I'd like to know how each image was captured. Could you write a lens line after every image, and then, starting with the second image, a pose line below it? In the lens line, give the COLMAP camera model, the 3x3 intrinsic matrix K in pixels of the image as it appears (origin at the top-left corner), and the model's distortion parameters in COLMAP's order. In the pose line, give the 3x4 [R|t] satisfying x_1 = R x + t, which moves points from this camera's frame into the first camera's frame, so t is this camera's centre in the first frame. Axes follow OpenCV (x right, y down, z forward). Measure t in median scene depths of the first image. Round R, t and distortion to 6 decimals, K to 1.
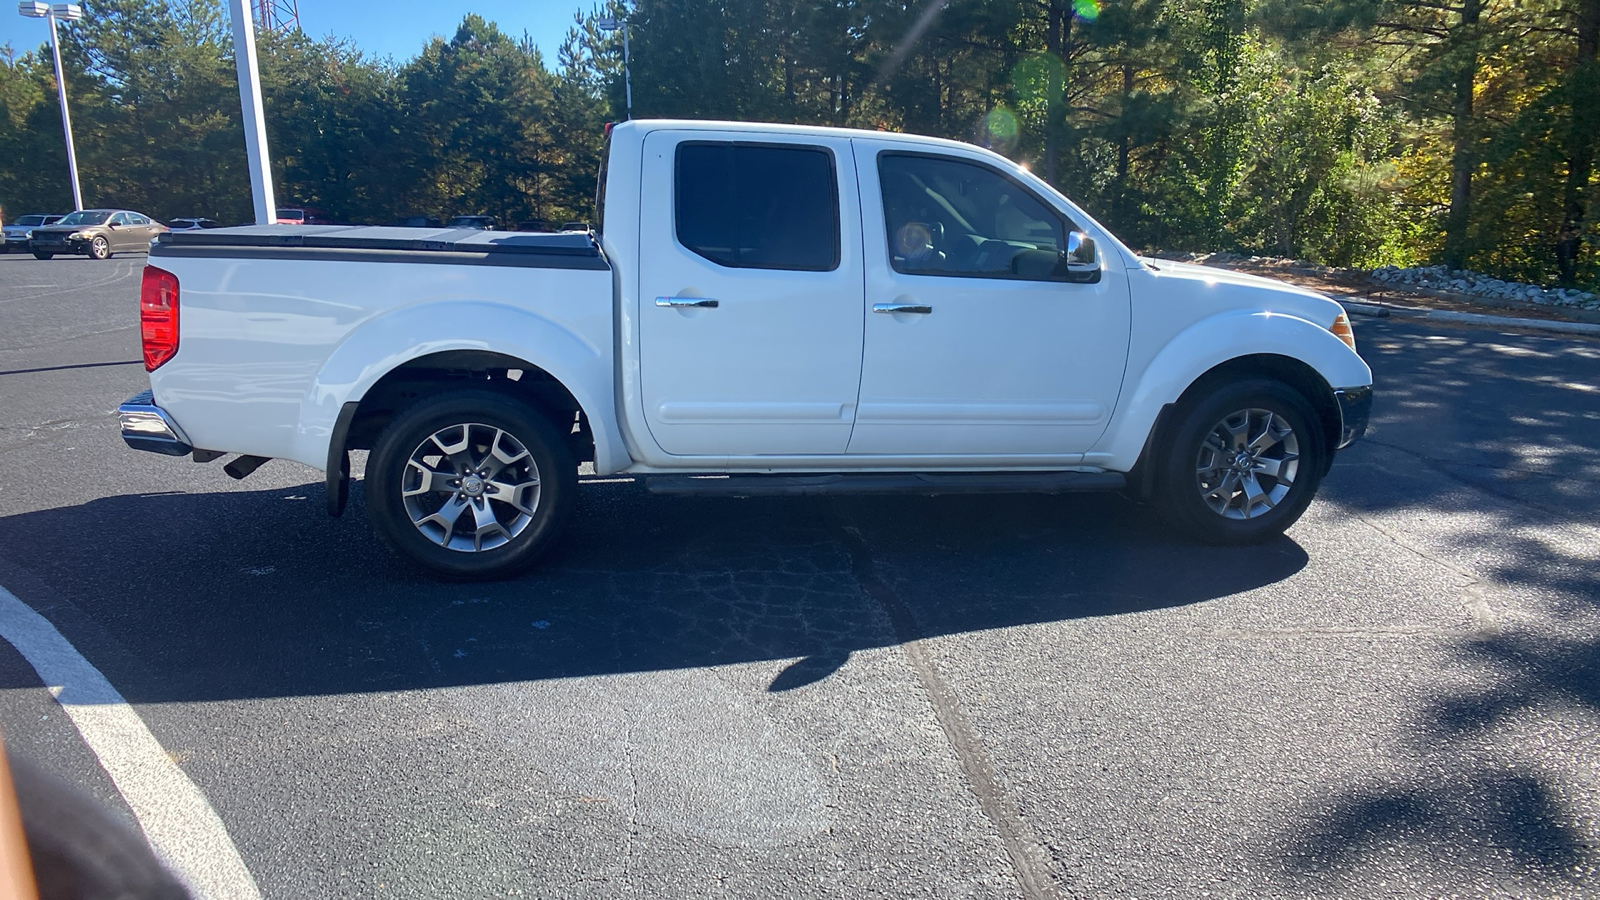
lens RADIAL K [[1043.2, 0, 797.3], [0, 1043.2, 411.1], [0, 0, 1]] dist [-0.014511, -0.002999]
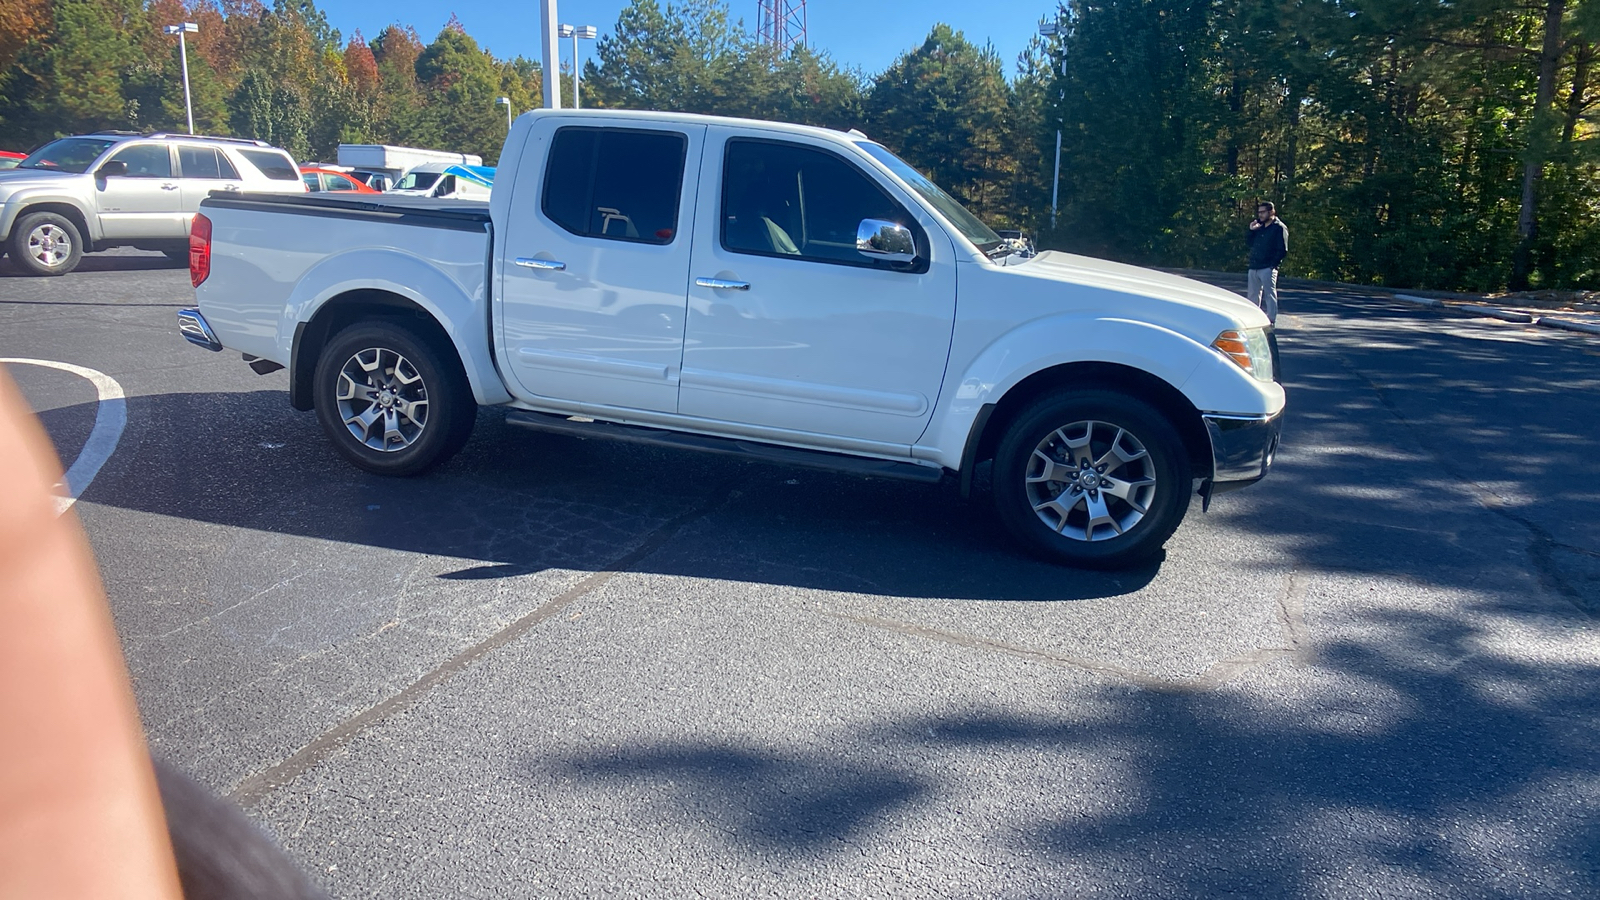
lens RADIAL K [[1054.5, 0, 804.6], [0, 1054.5, 426.7], [0, 0, 1]] dist [0.004525, -0.030016]
pose [[0.903503, 0.121377, -0.411036, 0.561077], [-0.120472, 0.992316, 0.028216, 0.006589], [0.411302, 0.024025, 0.911182, 0.037064]]
